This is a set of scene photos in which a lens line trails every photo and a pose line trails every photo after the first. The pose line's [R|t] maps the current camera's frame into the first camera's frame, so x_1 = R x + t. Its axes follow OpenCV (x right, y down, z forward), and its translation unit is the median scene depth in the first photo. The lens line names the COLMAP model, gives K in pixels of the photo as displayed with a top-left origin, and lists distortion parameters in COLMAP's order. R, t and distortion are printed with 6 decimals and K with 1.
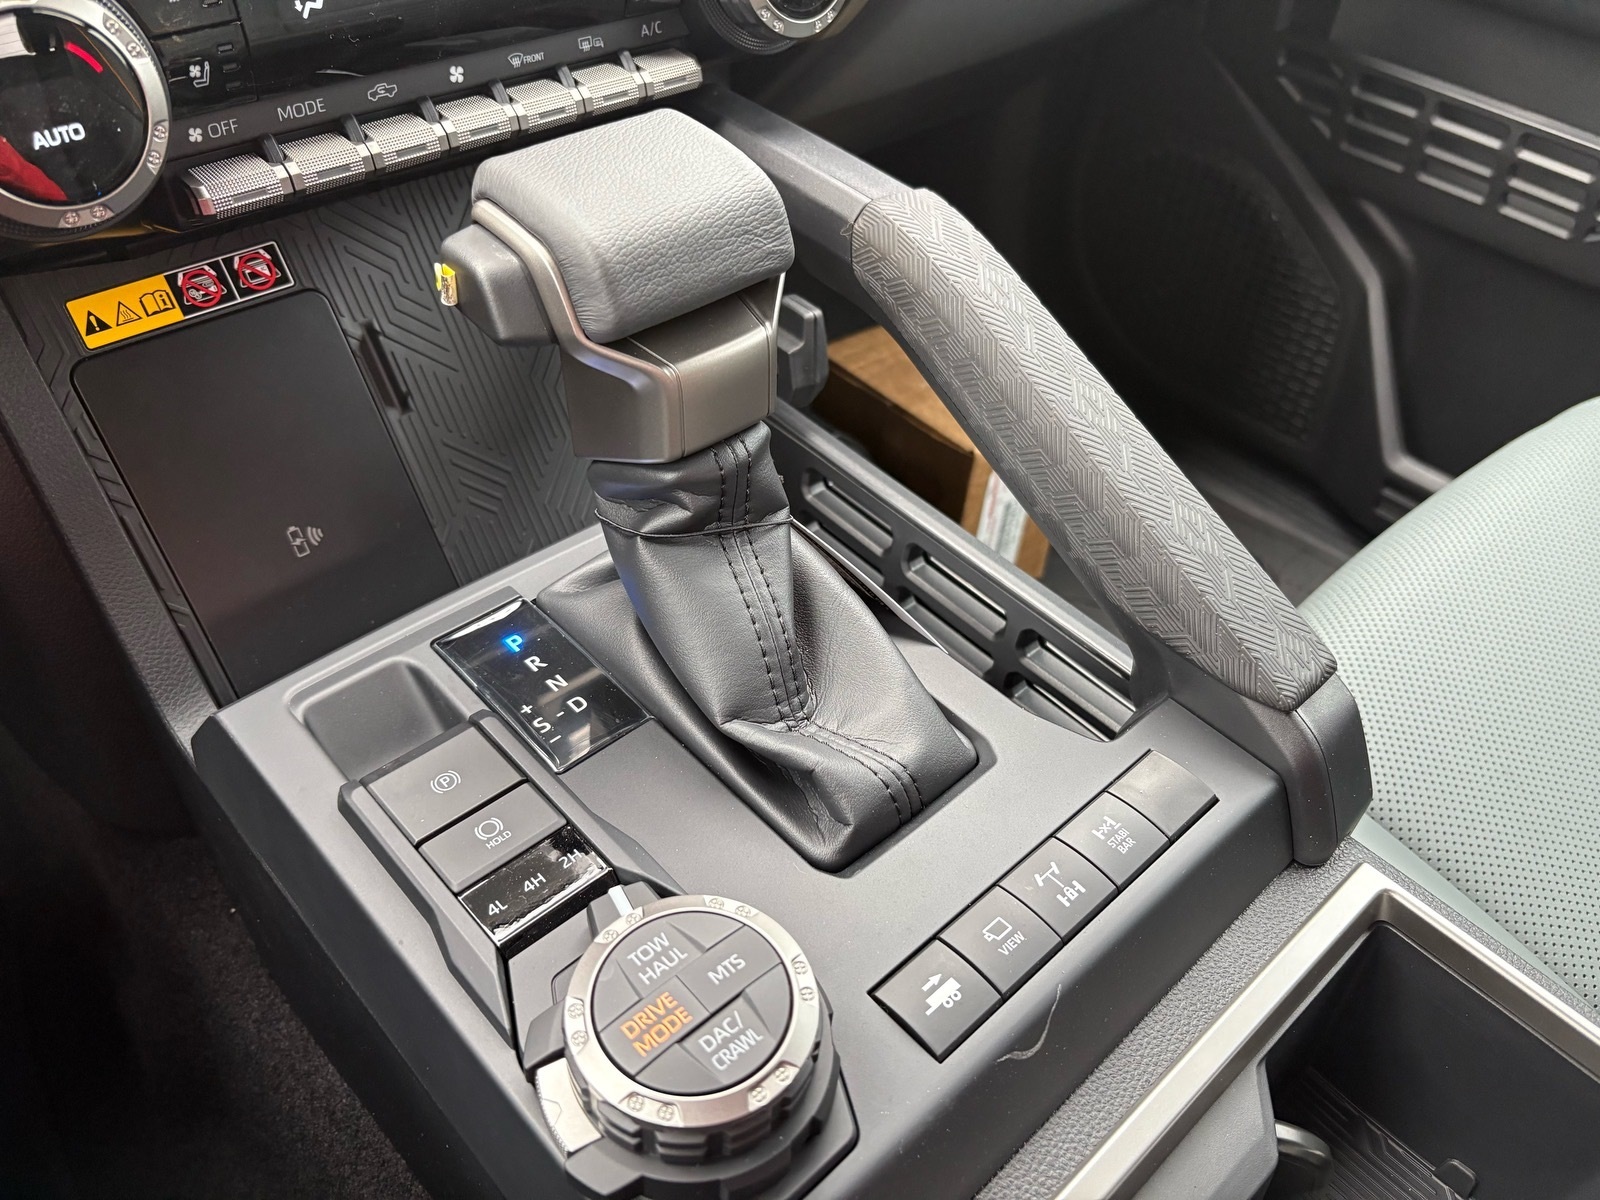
lens RADIAL K [[1227.3, 0, 801.1], [0, 1227.3, 592.7], [0, 0, 1]] dist [0.003248, -0.024352]
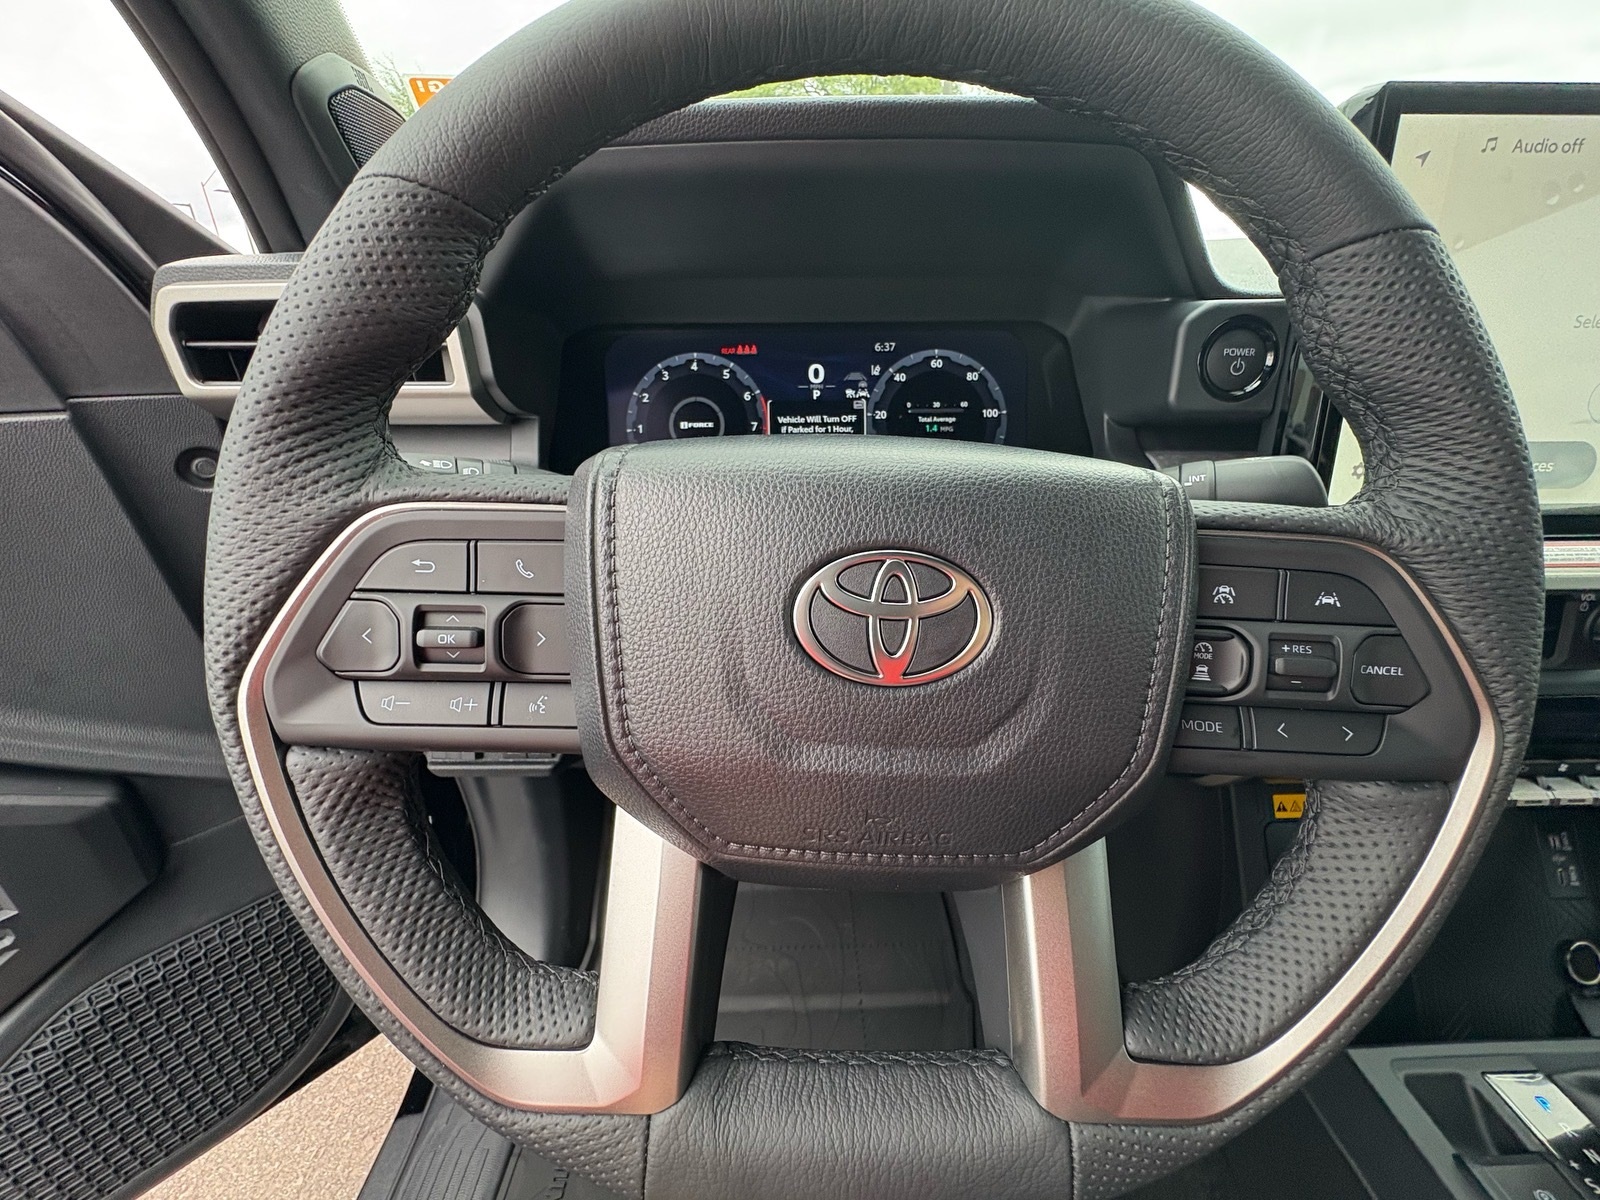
lens RADIAL K [[640.7, 0, 800.0], [0, 640.7, 600.0], [0, 0, 1]] dist [0.010872, -0.006670]
pose [[0.748192, 0.231839, -0.621658, -0.590610], [-0.420304, 0.890599, -0.173717, 0.006645], [0.513374, 0.391259, 0.763782, -0.430489]]
